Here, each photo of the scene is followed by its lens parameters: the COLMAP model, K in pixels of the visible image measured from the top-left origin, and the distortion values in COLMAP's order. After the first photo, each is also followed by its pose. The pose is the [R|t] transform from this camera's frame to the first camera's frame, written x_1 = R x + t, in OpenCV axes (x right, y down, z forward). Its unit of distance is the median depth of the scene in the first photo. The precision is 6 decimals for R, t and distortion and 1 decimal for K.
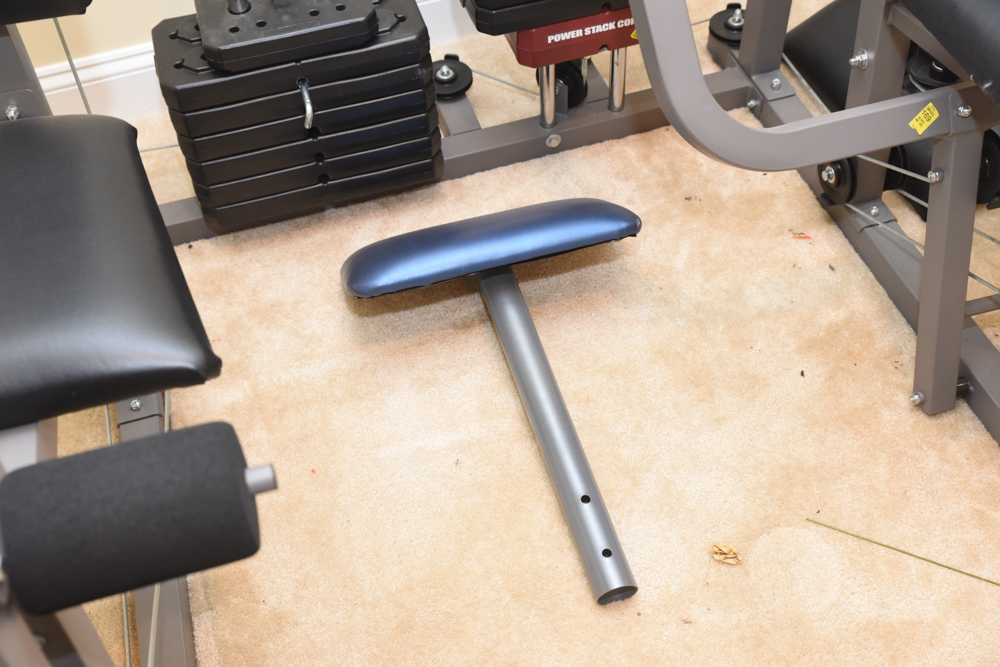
lens RADIAL K [[1154.4, 0, 492.3], [0, 1154.4, 338.9], [0, 0, 1]] dist [0.015662, 0.000000]
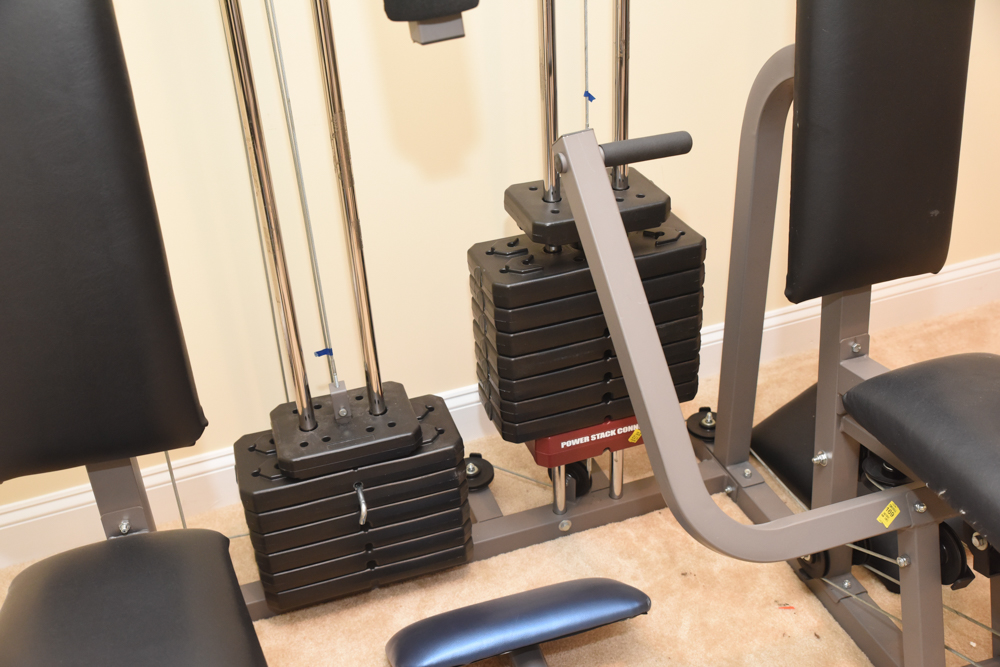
lens RADIAL K [[986.8, 0, 491.4], [0, 986.8, 328.1], [0, 0, 1]] dist [-0.021988, 0.000000]
pose [[0.999744, -0.016481, 0.015487, -0.038009], [0.020669, 0.943787, -0.329908, -0.034908], [-0.009179, 0.330144, 0.943886, -0.013721]]
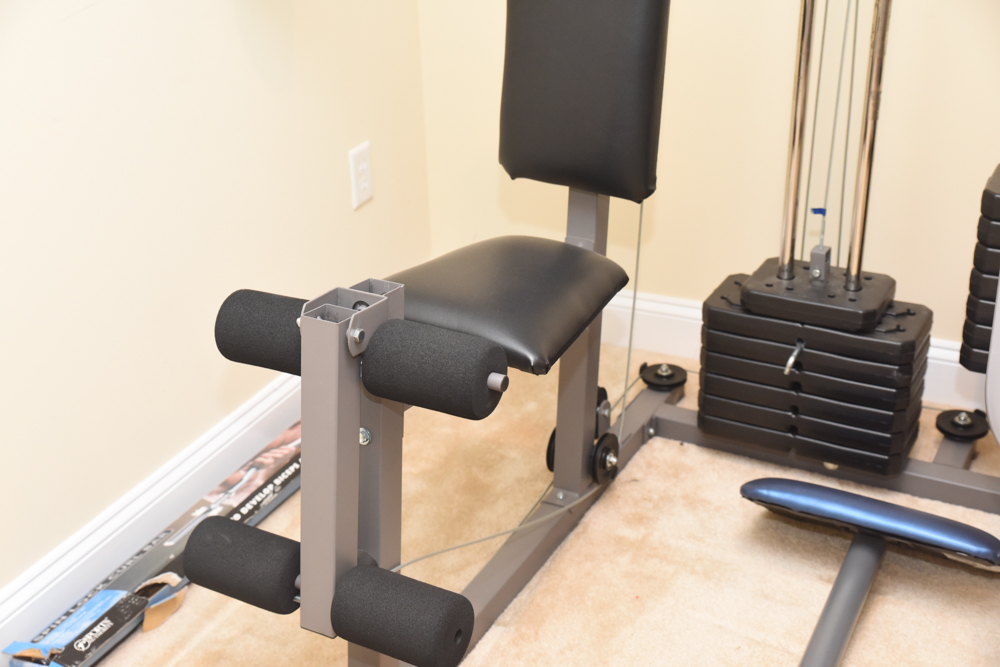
lens RADIAL K [[1410.8, 0, 494.7], [0, 1410.8, 333.8], [0, 0, 1]] dist [0.174378, 0.000000]
pose [[0.711310, 0.335994, -0.617371, 0.521512], [-0.544168, 0.819188, -0.181139, 0.219409], [0.444881, 0.464799, 0.765534, -0.317143]]
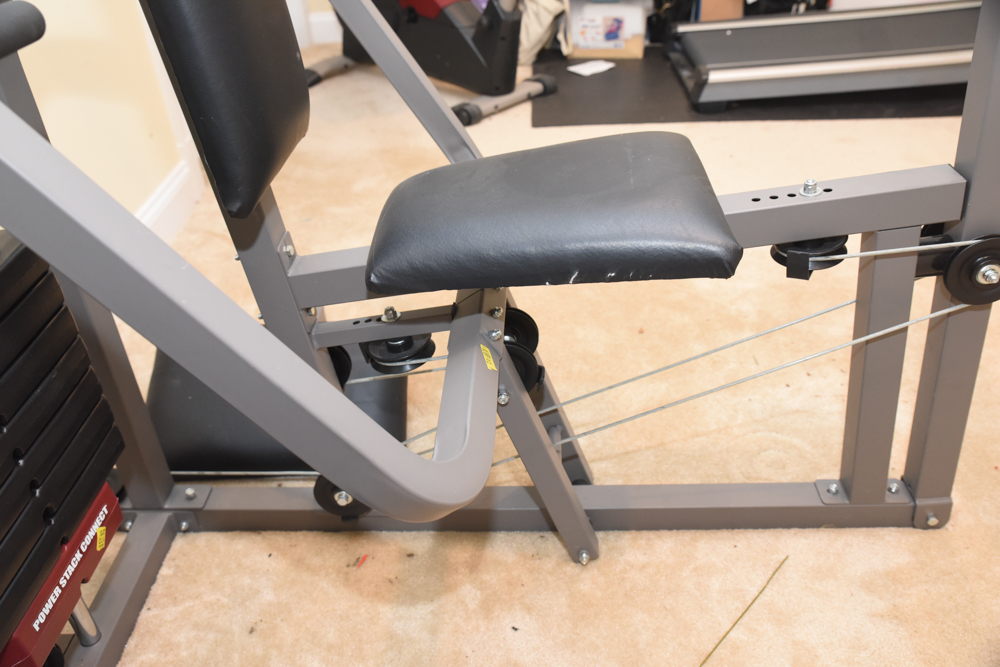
lens RADIAL K [[818.0, 0, 499.6], [0, 818.0, 337.5], [0, 0, 1]] dist [-0.036959, 0.006807]
pose [[0.336969, -0.511769, 0.790282, -0.159764], [0.742237, 0.660806, 0.111440, -0.214535], [-0.579255, 0.549025, 0.602525, 0.409132]]
